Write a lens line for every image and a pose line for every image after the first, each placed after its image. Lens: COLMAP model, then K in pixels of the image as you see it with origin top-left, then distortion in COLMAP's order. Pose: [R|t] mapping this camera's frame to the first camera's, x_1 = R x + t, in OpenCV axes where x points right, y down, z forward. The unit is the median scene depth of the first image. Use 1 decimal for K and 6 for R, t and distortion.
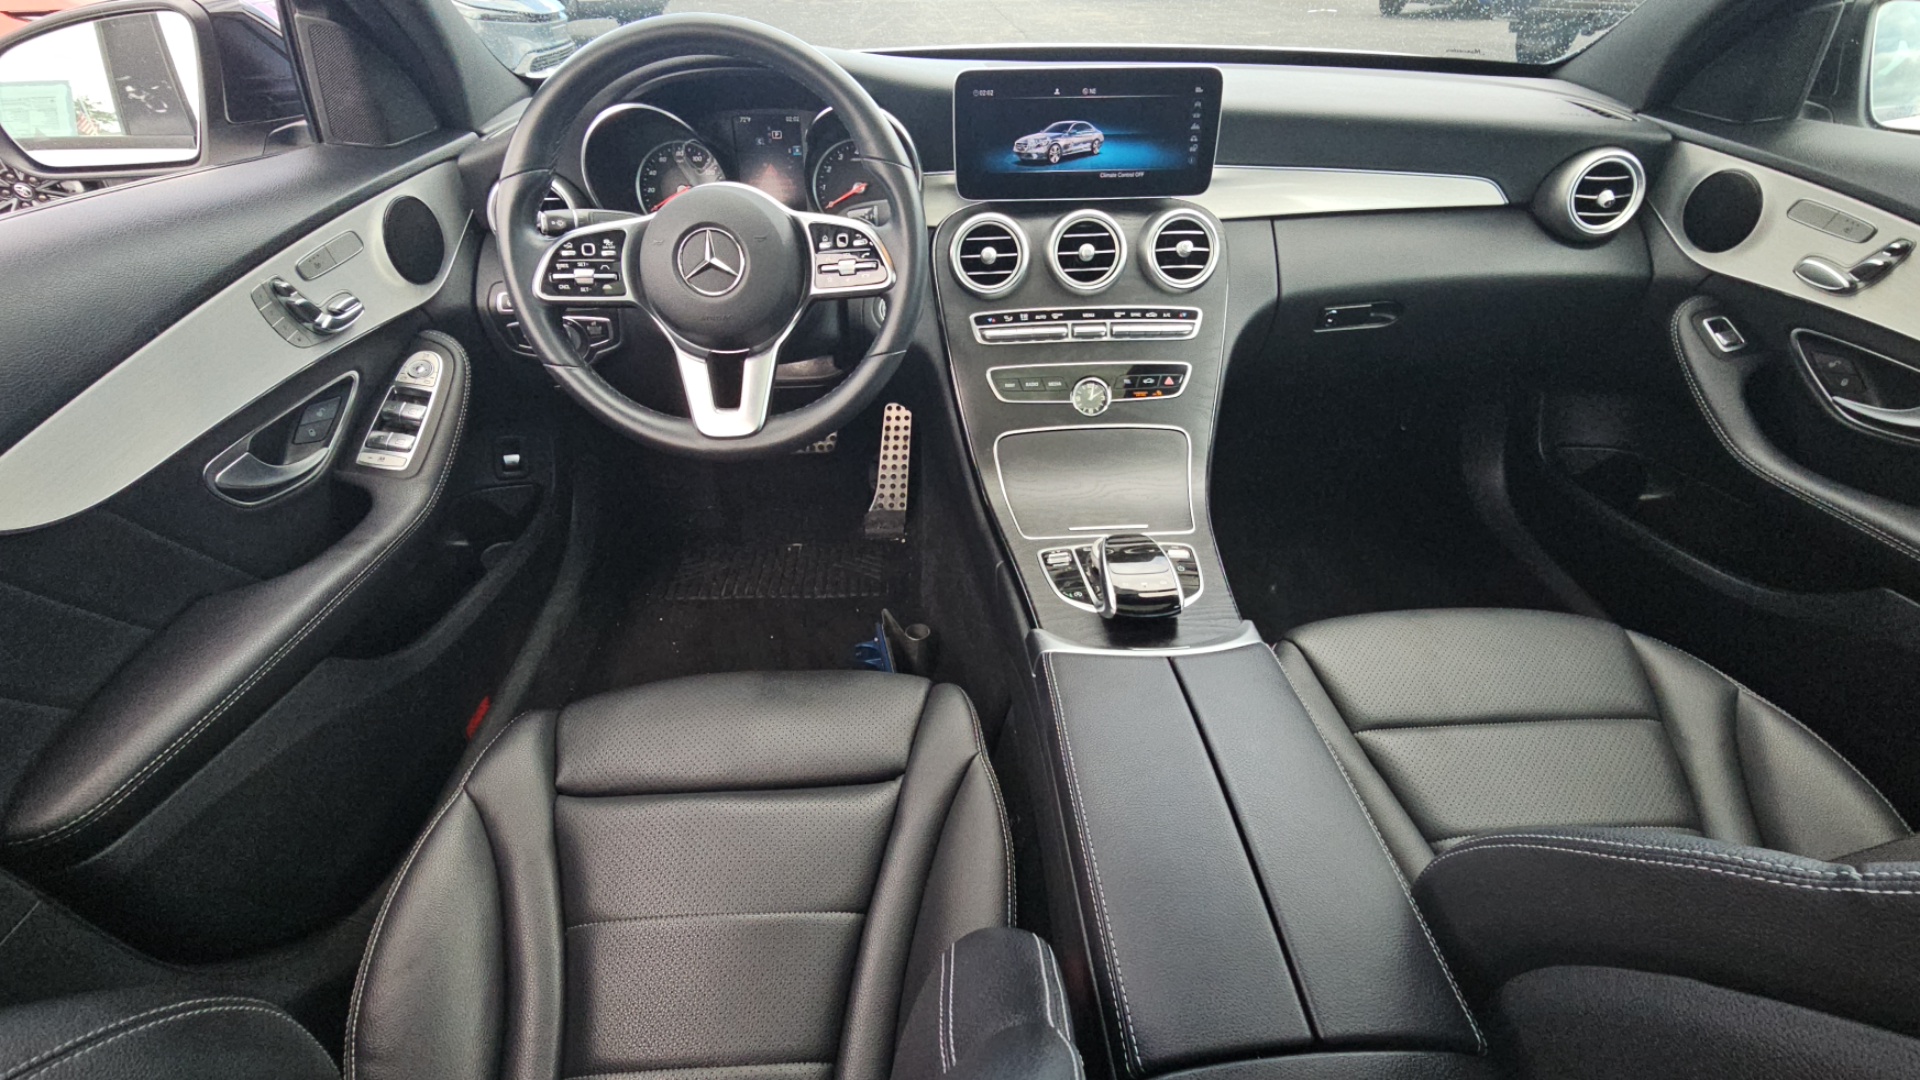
lens RADIAL K [[863.4, 0, 979.0], [0, 863.4, 546.7], [0, 0, 1]] dist [0.006651, -0.006369]
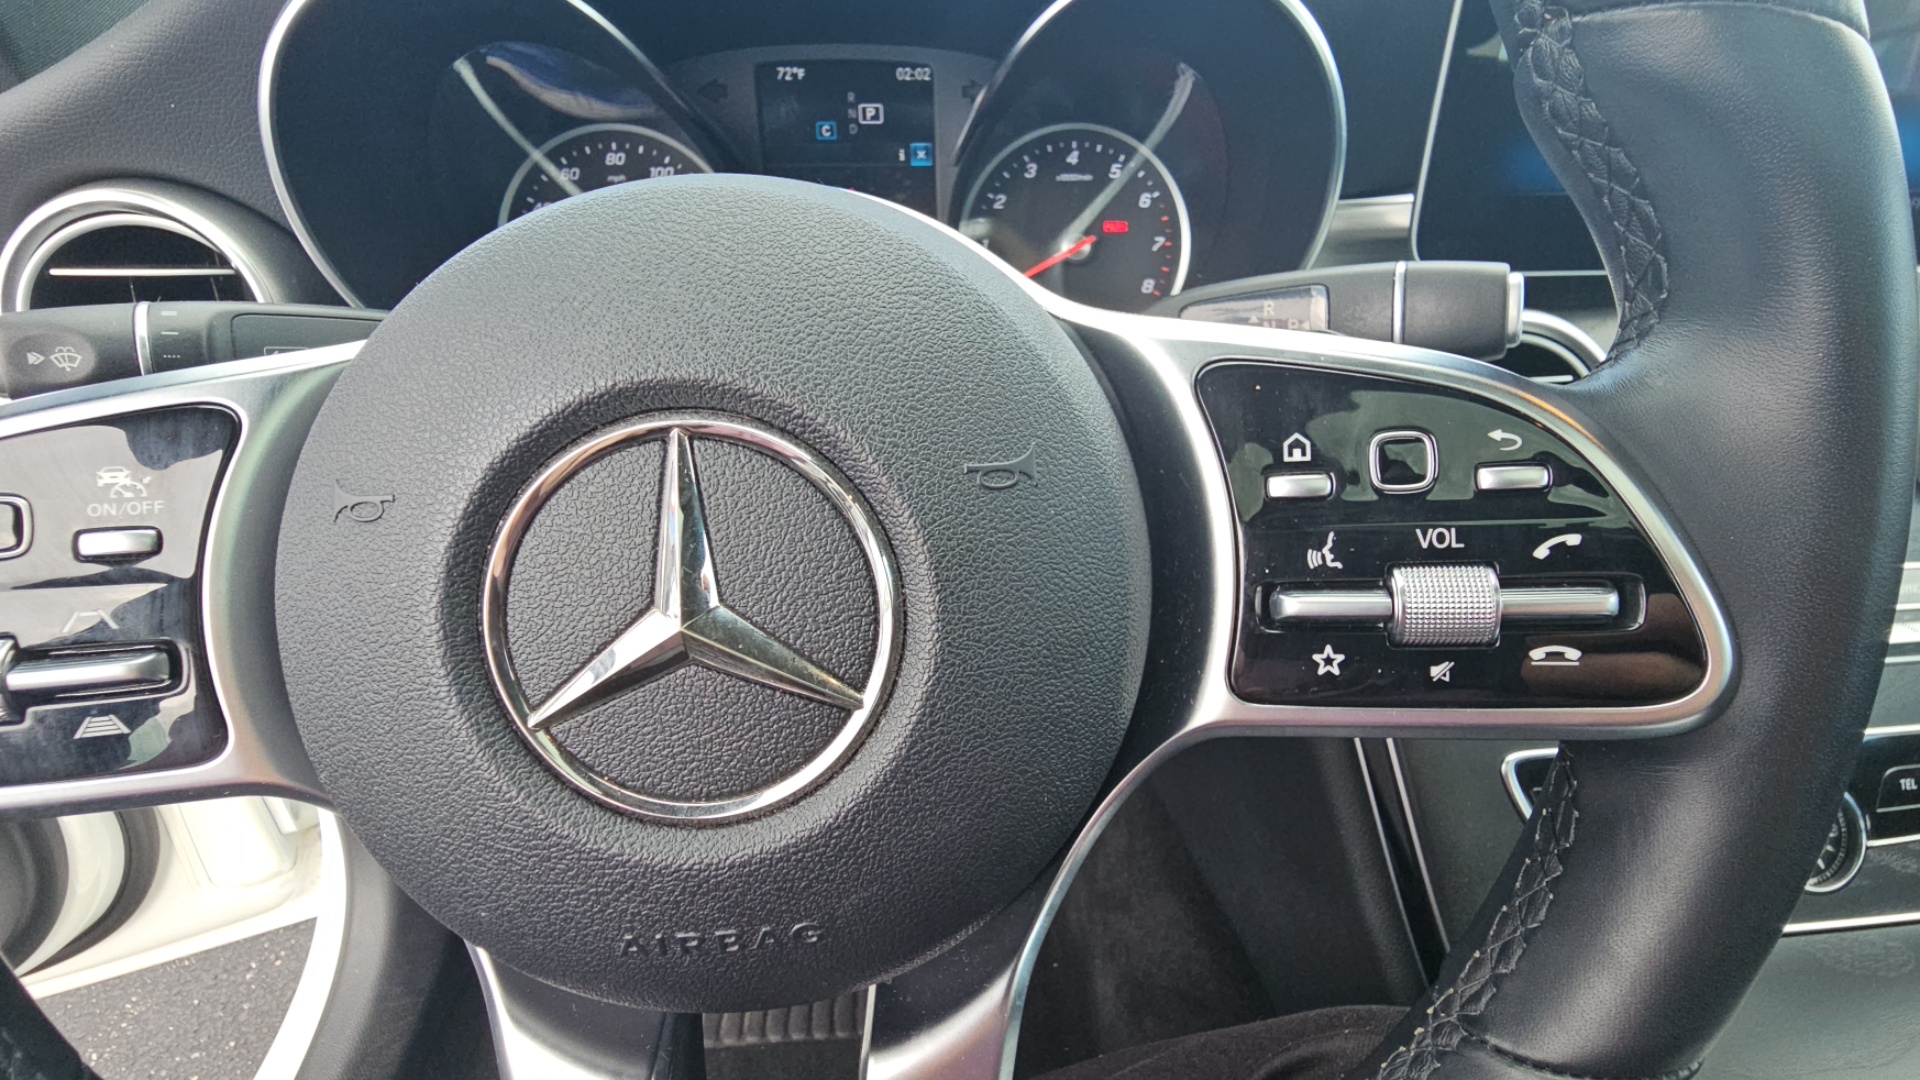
lens RADIAL K [[863.4, 0, 975.7], [0, 863.4, 547.1], [0, 0, 1]] dist [0.006651, -0.006369]
pose [[0.999747, -0.008446, 0.020847, -0.208657], [0.010339, 0.995664, -0.092441, -0.262466], [-0.019976, 0.092634, 0.995500, 0.671338]]
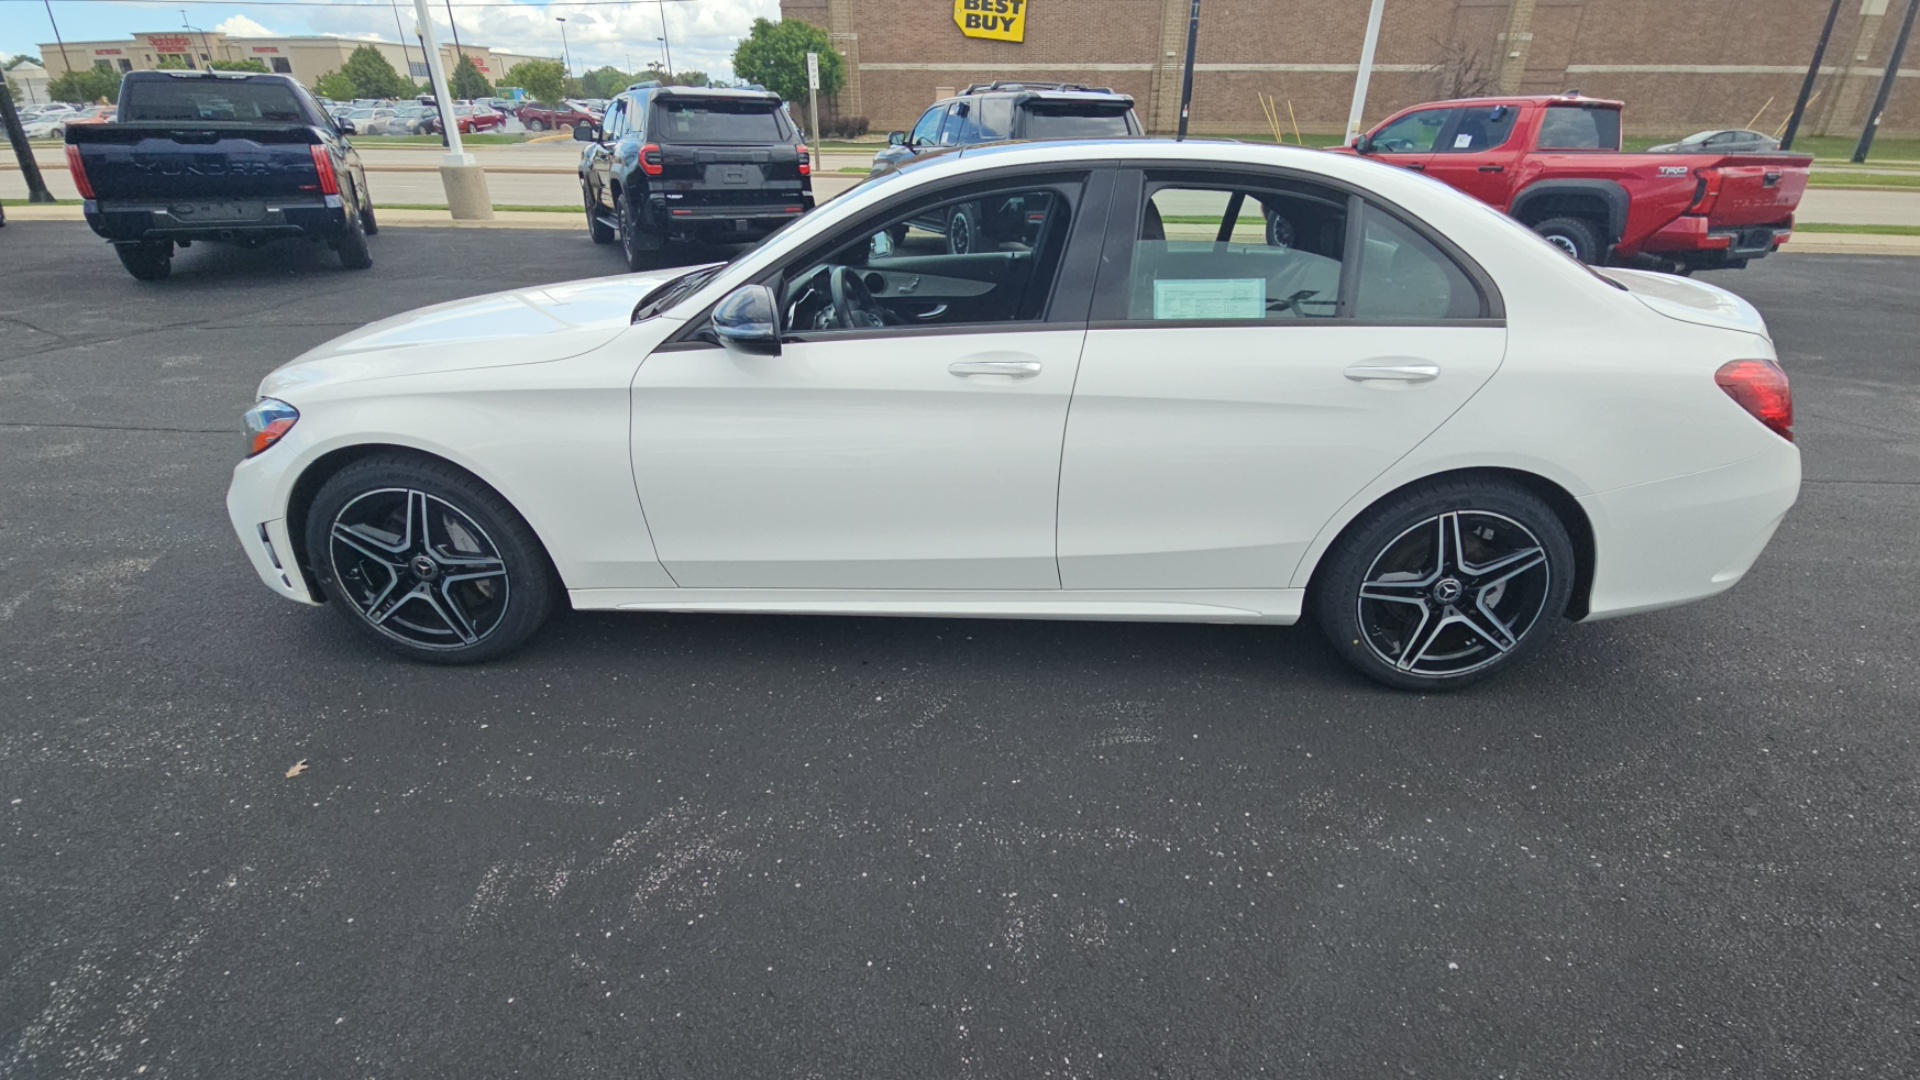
lens RADIAL K [[863.4, 0, 987.0], [0, 863.4, 529.4], [0, 0, 1]] dist [0.006651, -0.006369]
pose [[0.091326, -0.403277, 0.910509, -2.951295], [0.564540, 0.774174, 0.286268, -0.354427], [-0.820338, 0.487875, 0.298369, -0.007360]]
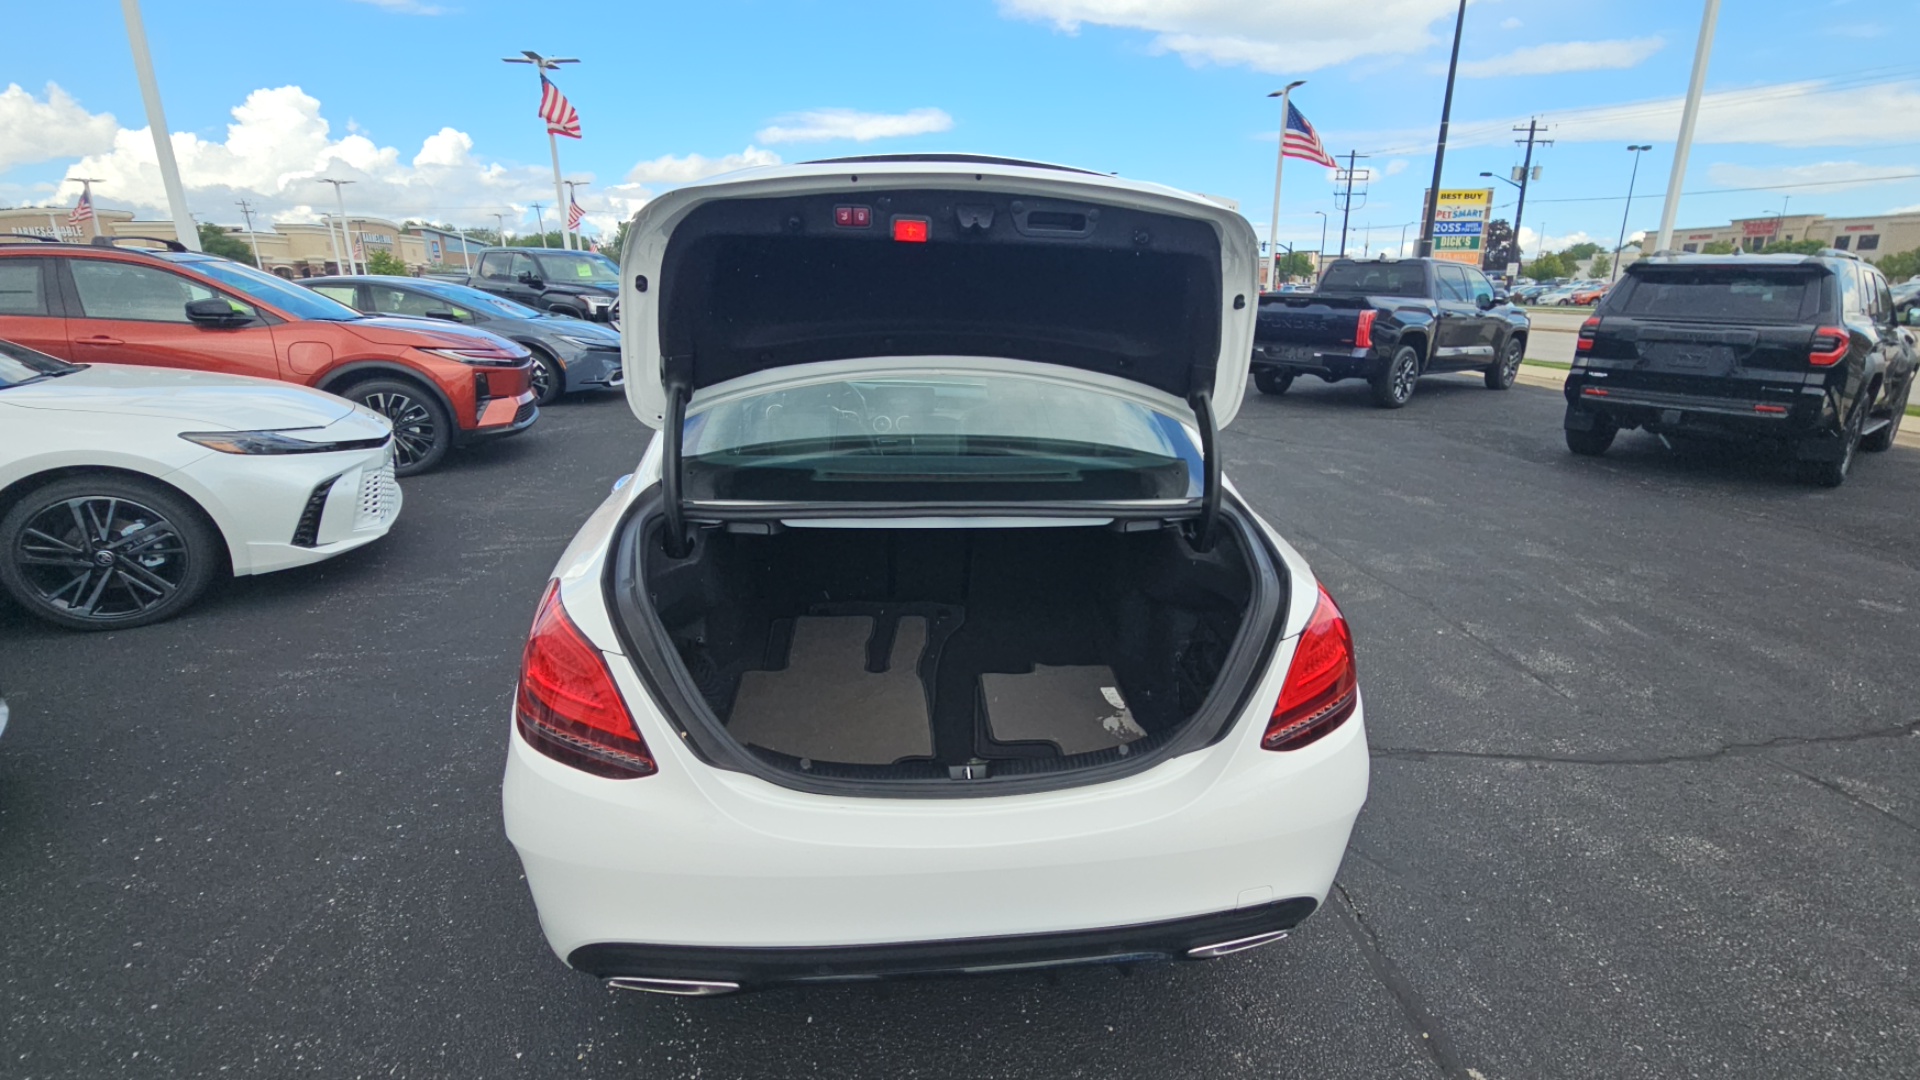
lens RADIAL K [[863.4, 0, 982.6], [0, 863.4, 545.9], [0, 0, 1]] dist [0.006651, -0.006369]
pose [[0.997342, 0.009934, 0.072189, 0.195178], [0.013299, 0.949212, -0.314356, 1.538061], [-0.071645, 0.314480, 0.946556, -2.828314]]
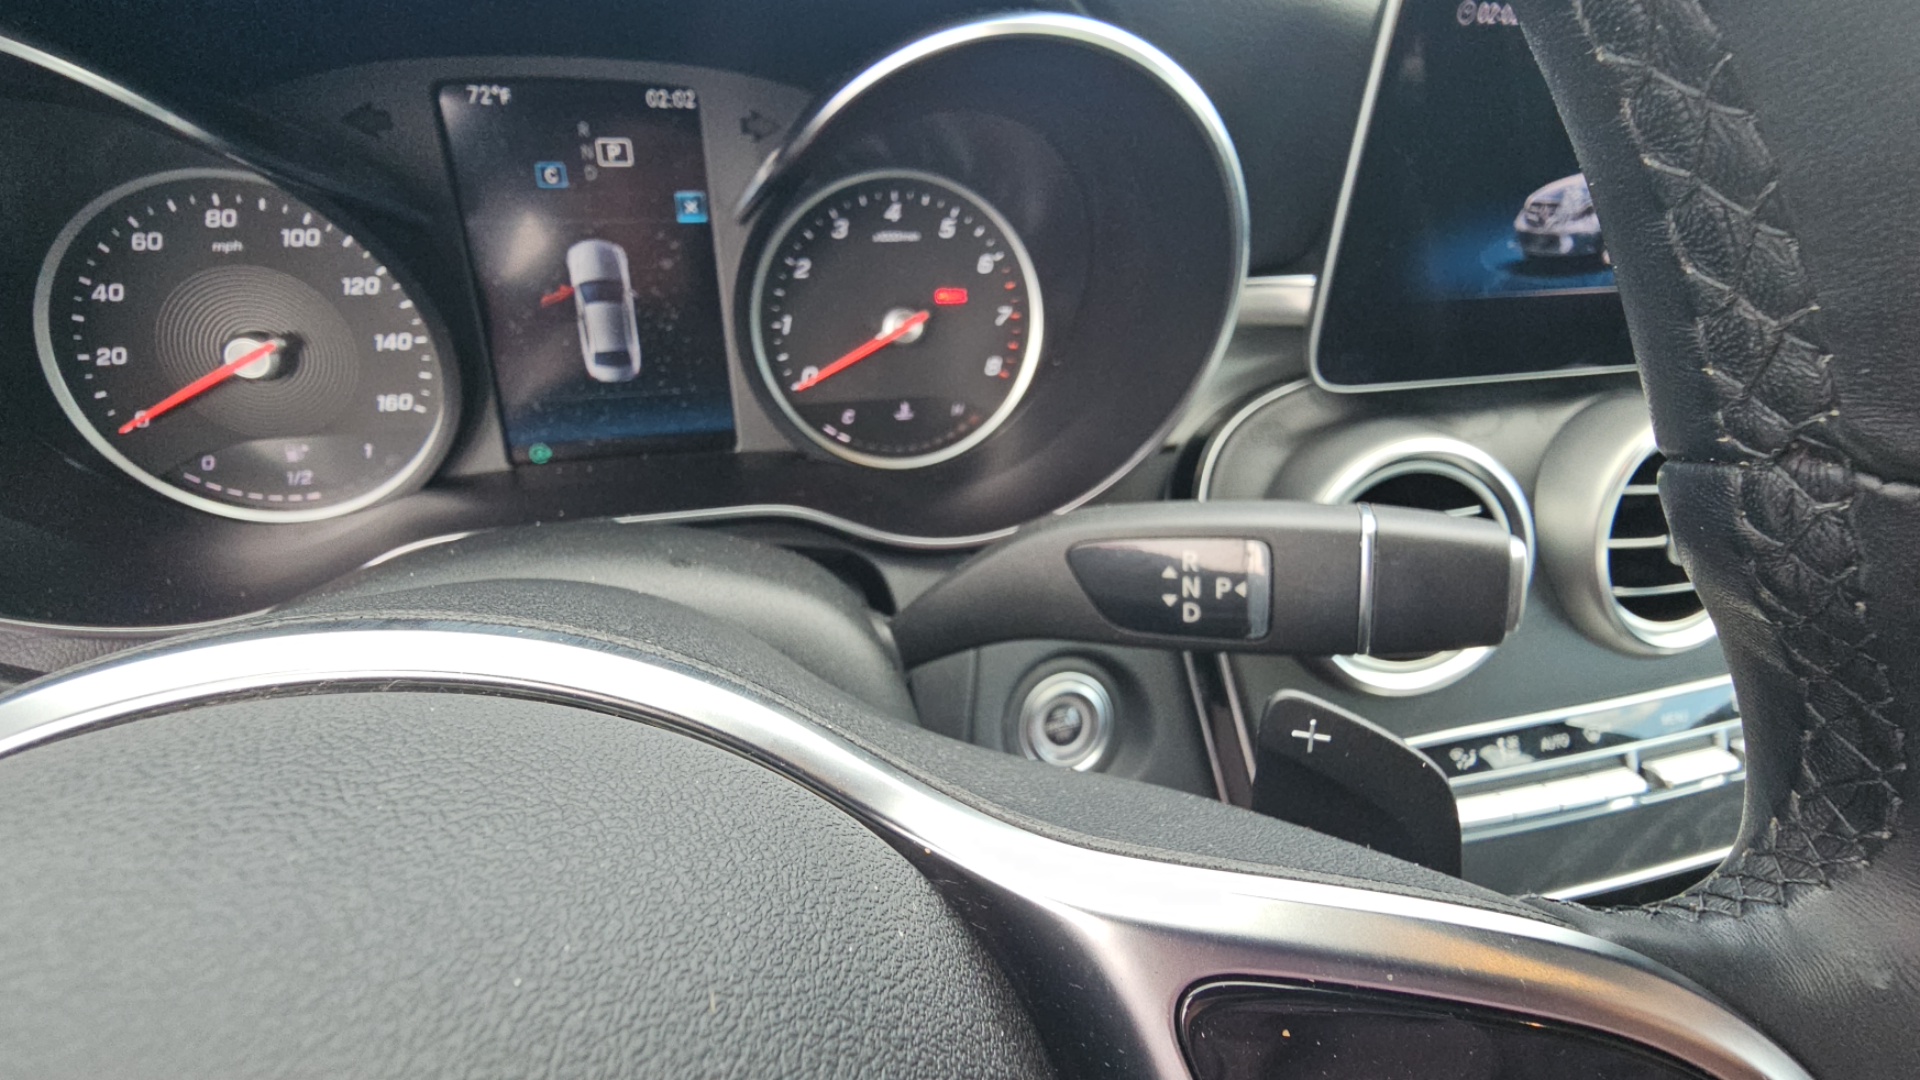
lens RADIAL K [[863.4, 0, 976.1], [0, 863.4, 547.3], [0, 0, 1]] dist [0.006651, -0.006369]
pose [[0.975216, -0.075546, 0.207957, -0.198545], [0.077141, 0.997020, 0.000443, -0.359498], [-0.207371, 0.015610, 0.978138, 0.744149]]
